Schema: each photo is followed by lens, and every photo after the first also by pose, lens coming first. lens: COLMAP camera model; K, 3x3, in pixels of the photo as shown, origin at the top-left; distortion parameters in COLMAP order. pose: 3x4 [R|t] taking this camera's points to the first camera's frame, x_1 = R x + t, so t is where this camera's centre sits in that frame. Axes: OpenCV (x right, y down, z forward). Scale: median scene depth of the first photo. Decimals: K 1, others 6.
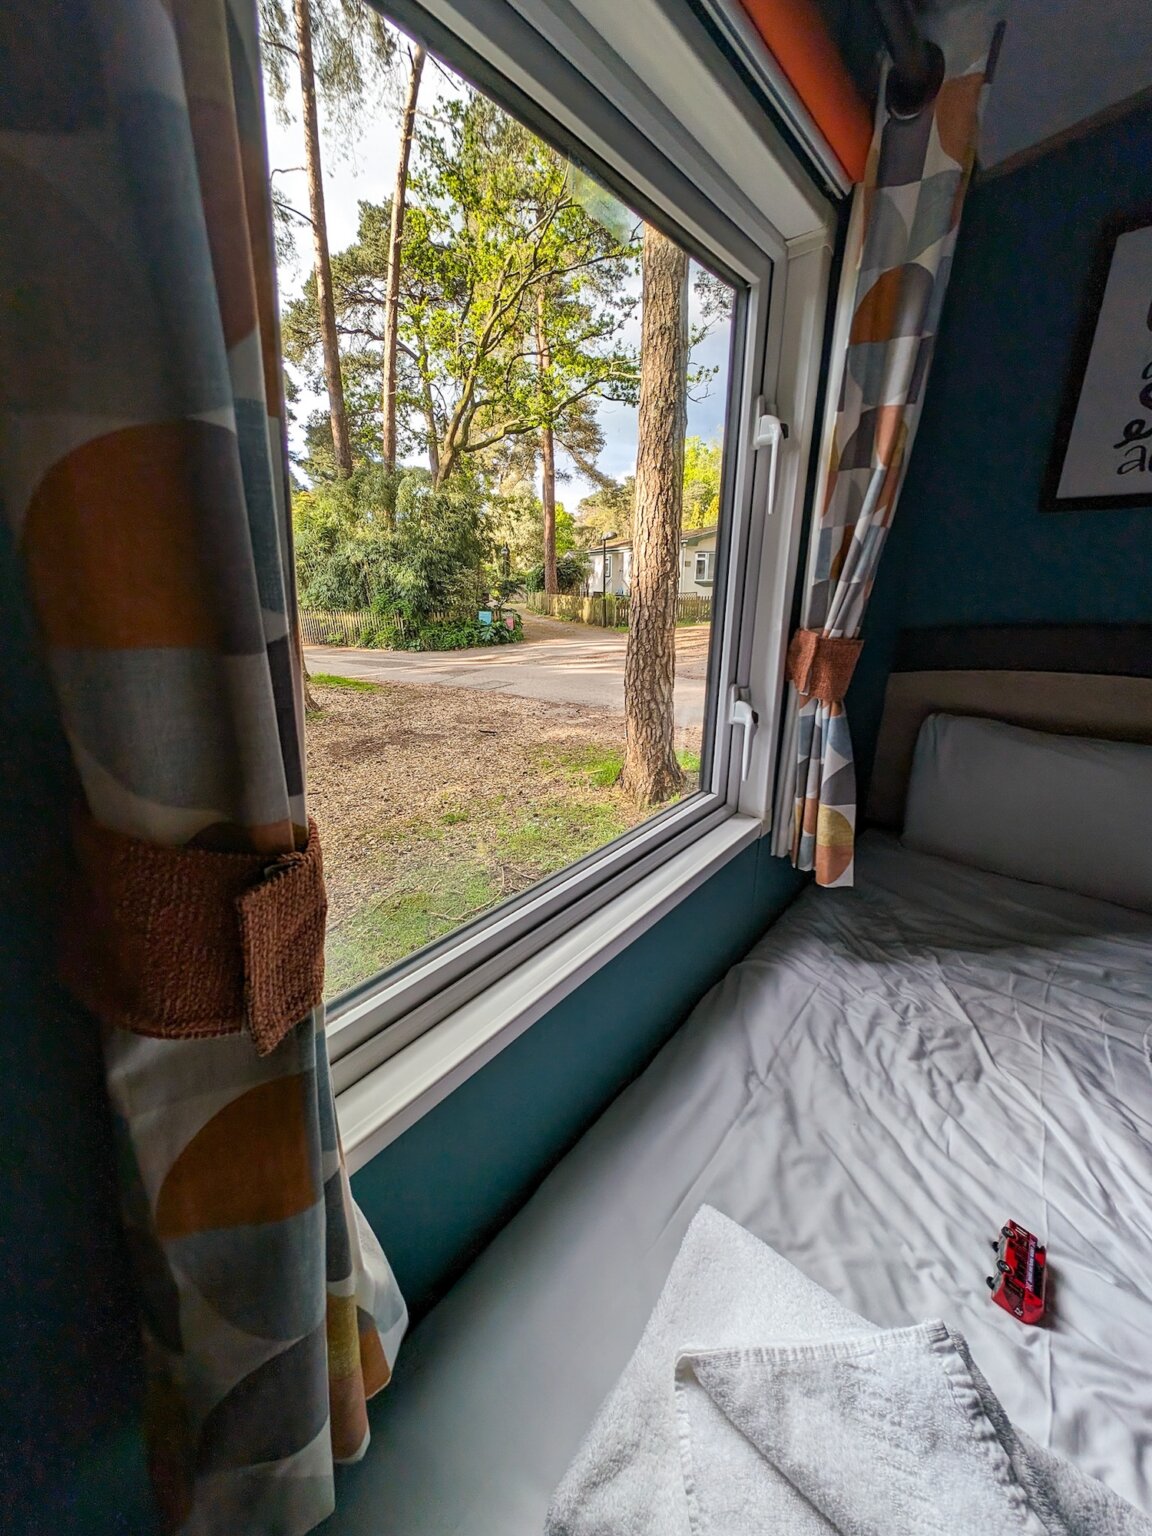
lens RADIAL K [[545.9, 0, 576.5], [0, 545.9, 764.1], [0, 0, 1]] dist [0.001618, -0.000022]
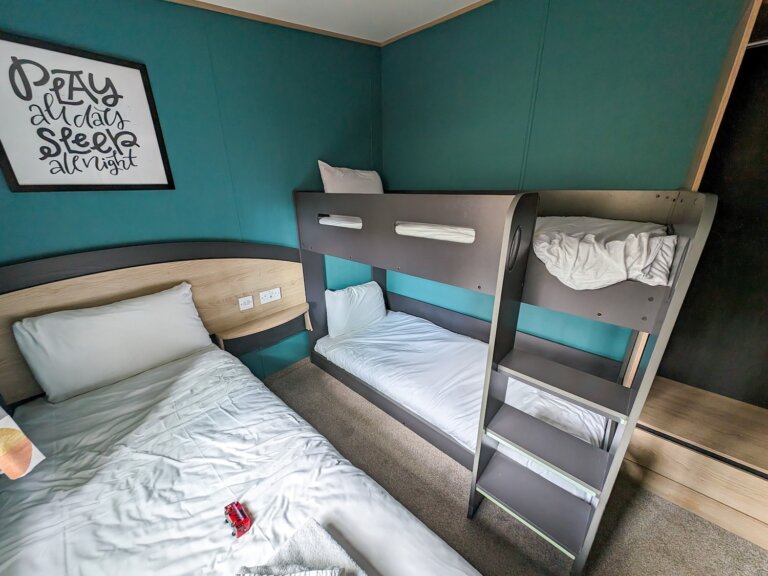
lens RADIAL K [[299.5, 0, 384.9], [0, 299.5, 292.5], [0, 0, 1]] dist [0.001421, -0.000123]
pose [[0.028670, -0.331594, 0.942986, -0.063337], [0.334308, 0.892231, 0.303582, -0.101815], [-0.942028, 0.306544, 0.136435, -0.071530]]
